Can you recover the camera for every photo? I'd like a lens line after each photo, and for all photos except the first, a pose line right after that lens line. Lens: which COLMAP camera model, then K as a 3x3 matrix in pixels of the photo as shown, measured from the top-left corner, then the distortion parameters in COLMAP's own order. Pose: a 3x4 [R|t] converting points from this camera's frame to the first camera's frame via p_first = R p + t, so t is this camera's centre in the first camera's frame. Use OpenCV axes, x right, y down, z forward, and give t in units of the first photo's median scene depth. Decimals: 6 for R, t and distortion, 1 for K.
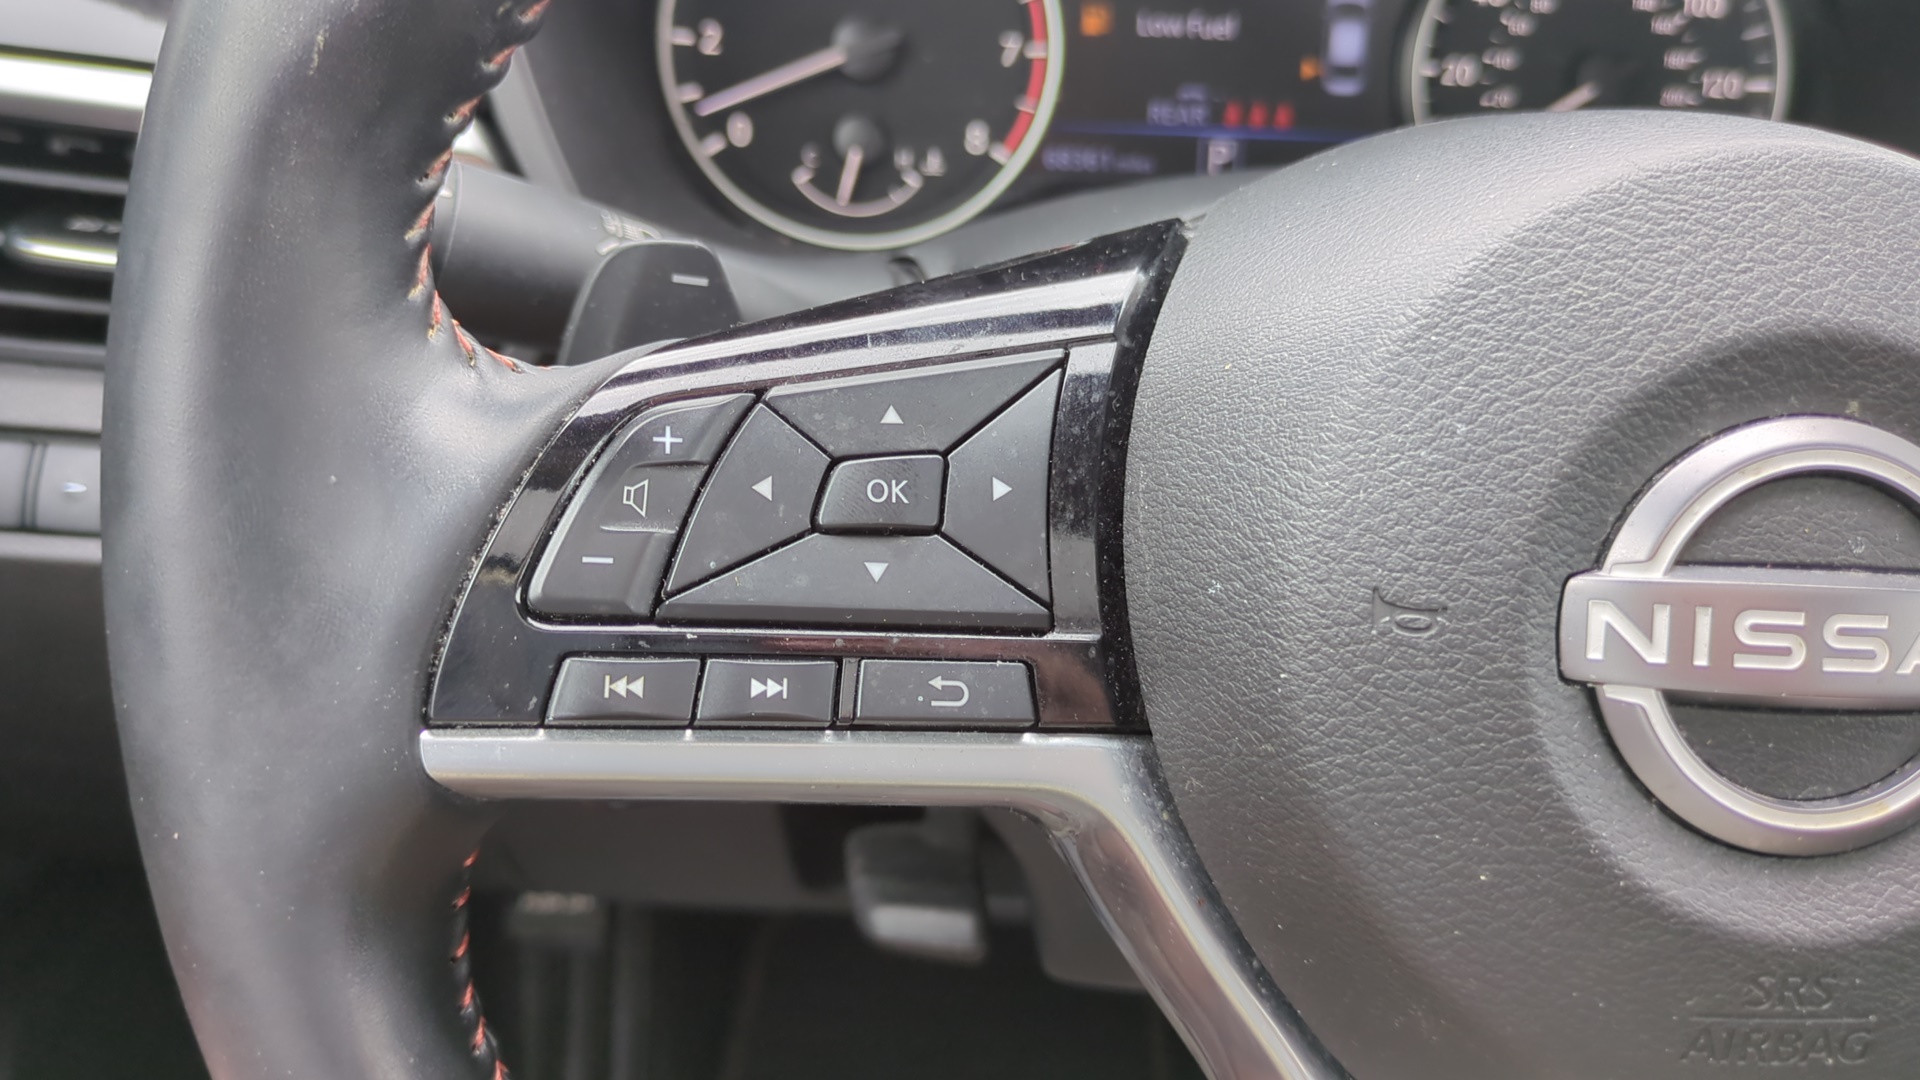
lens RADIAL K [[1651.3, 0, 960.0], [0, 1651.3, 540.0], [0, 0, 1]] dist [-0.007528, -0.010097]
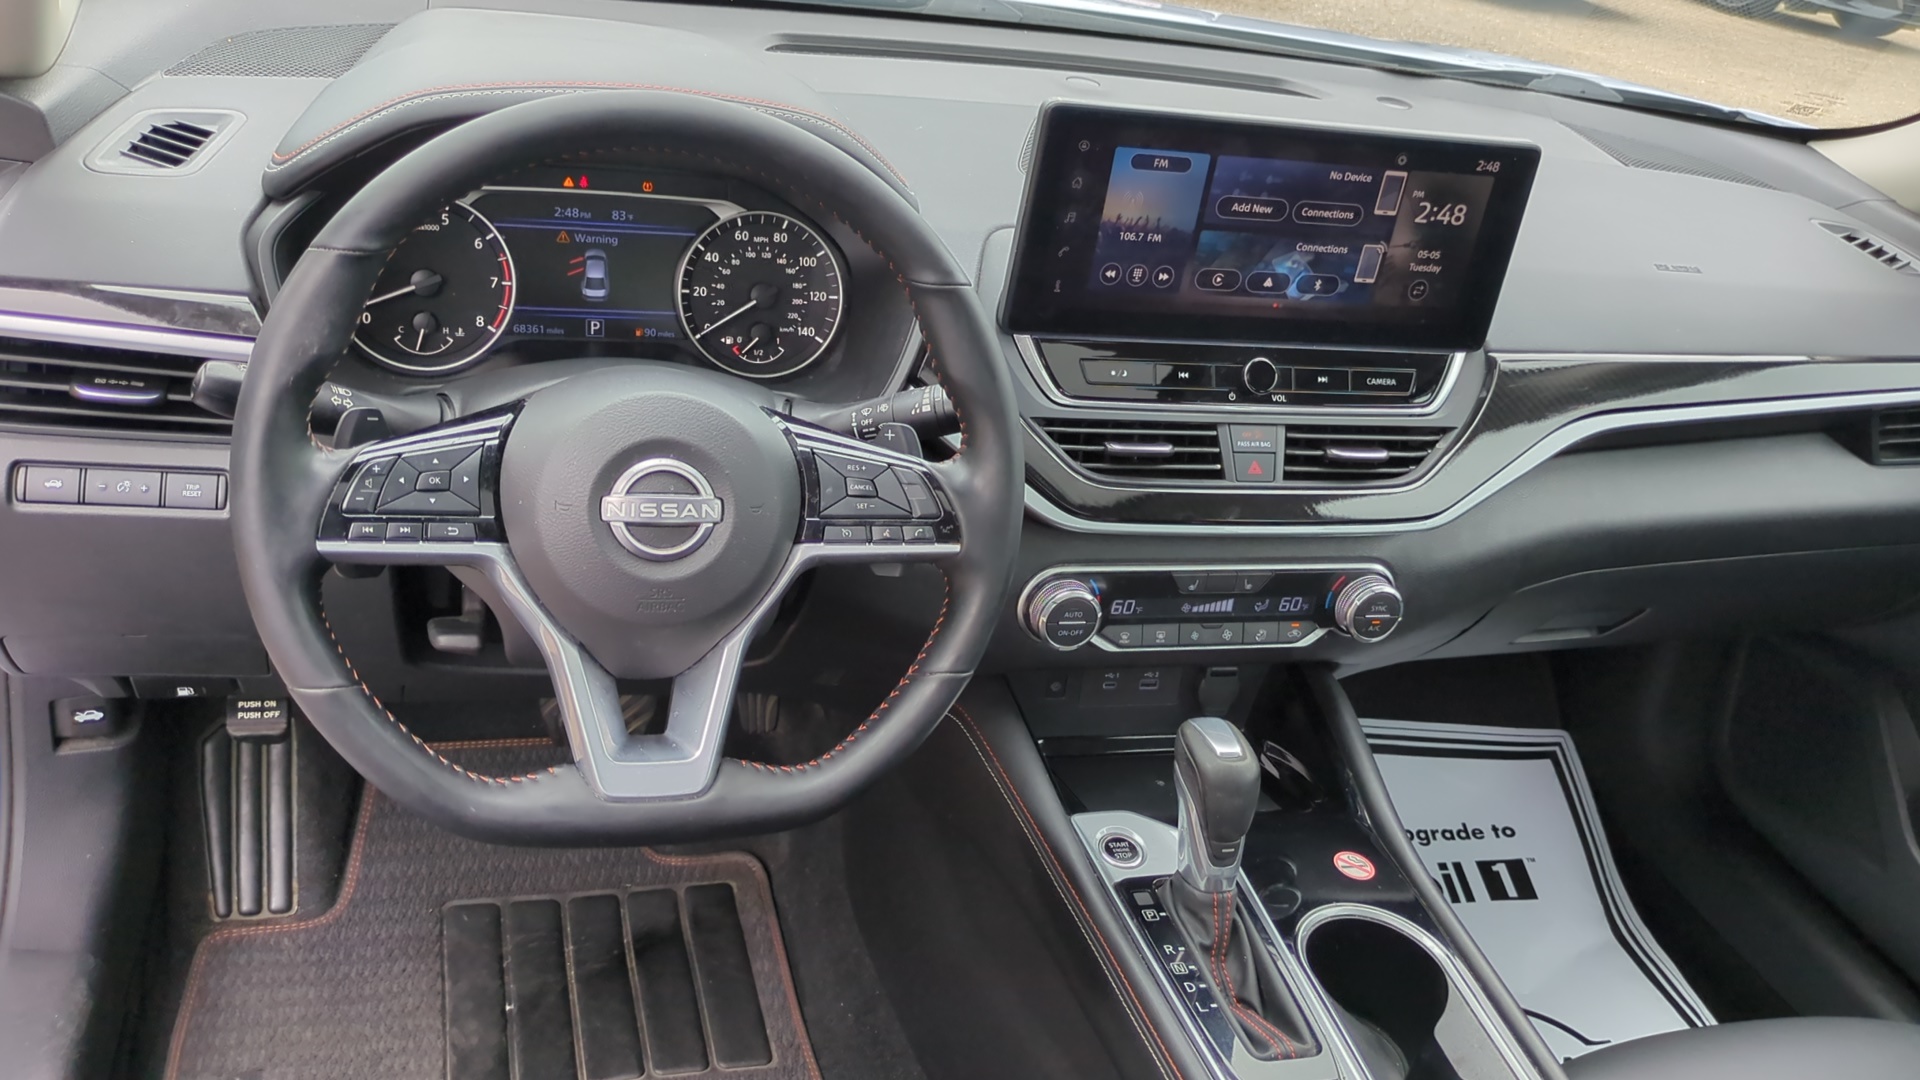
lens RADIAL K [[1649.1, 0, 962.7], [0, 1649.1, 534.0], [0, 0, 1]] dist [0.058624, -0.130518]
pose [[0.969741, -0.030911, 0.242171, 0.216091], [0.029571, 0.999521, 0.009166, 0.099665], [-0.242339, -0.001727, 0.970190, -3.129261]]
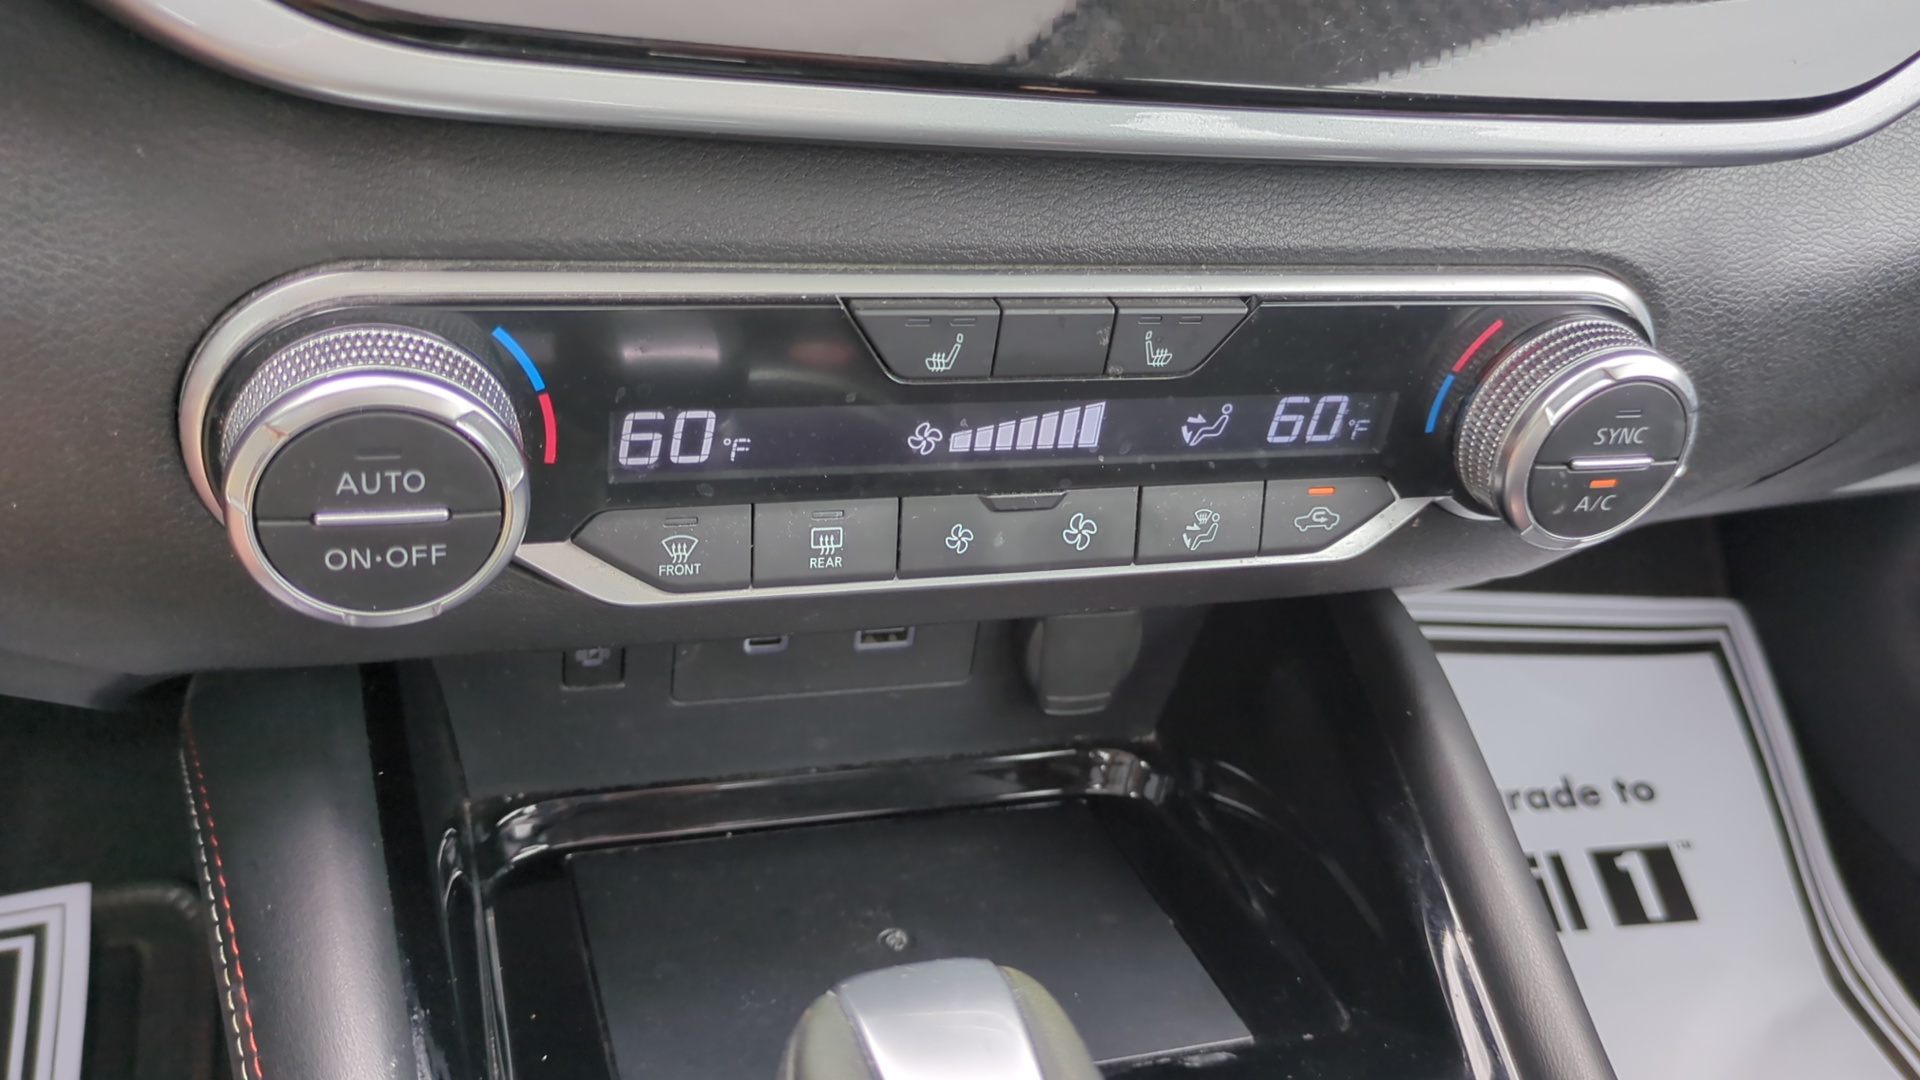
lens RADIAL K [[1649.1, 0, 962.7], [0, 1649.1, 534.0], [0, 0, 1]] dist [0.058624, -0.130518]
pose [[0.963629, -0.065084, 0.259197, 1.887541], [0.025224, 0.987712, 0.154238, 0.274710], [-0.266050, -0.142090, 0.953429, 0.556329]]
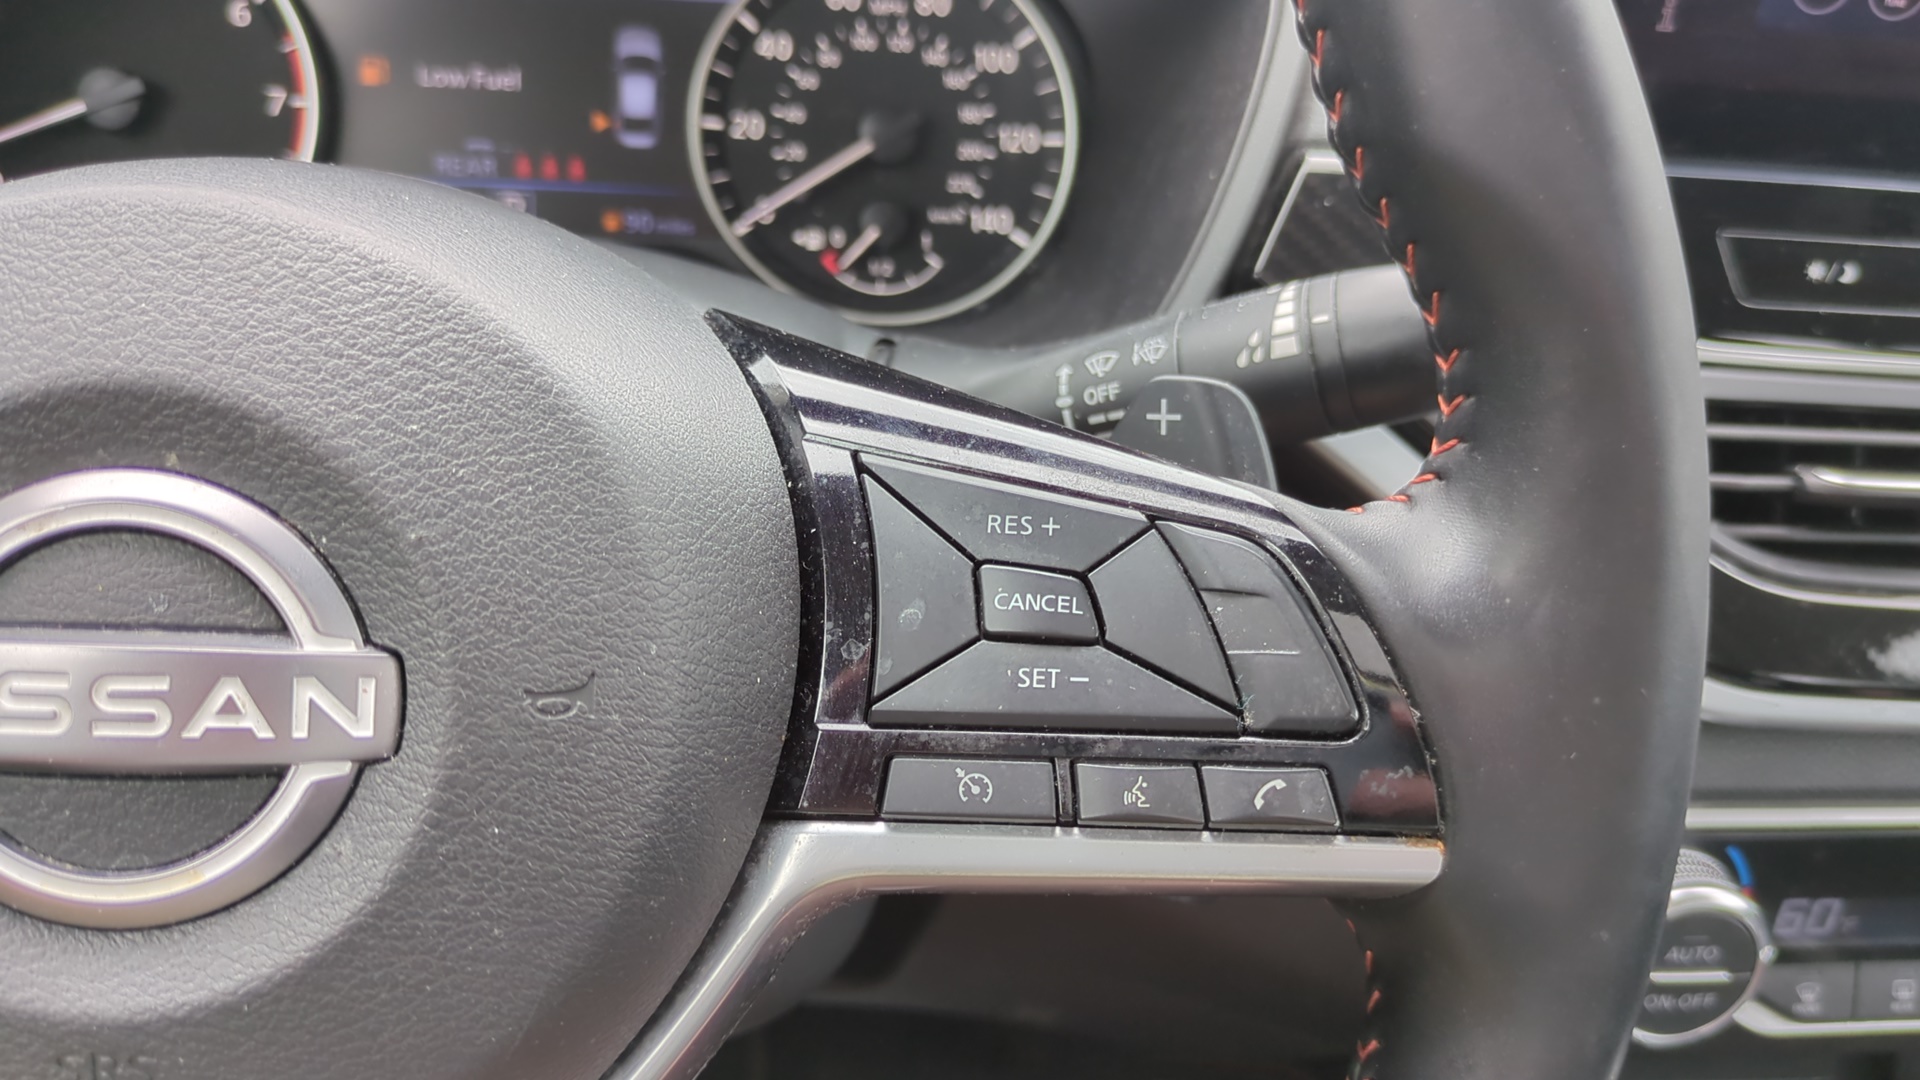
lens RADIAL K [[1649.1, 0, 962.7], [0, 1649.1, 534.0], [0, 0, 1]] dist [0.058624, -0.130518]
pose [[0.998167, -0.009941, 0.059693, 0.885371], [0.012136, 0.999259, -0.036522, 0.003603], [-0.059286, 0.037180, 0.997548, 0.002443]]
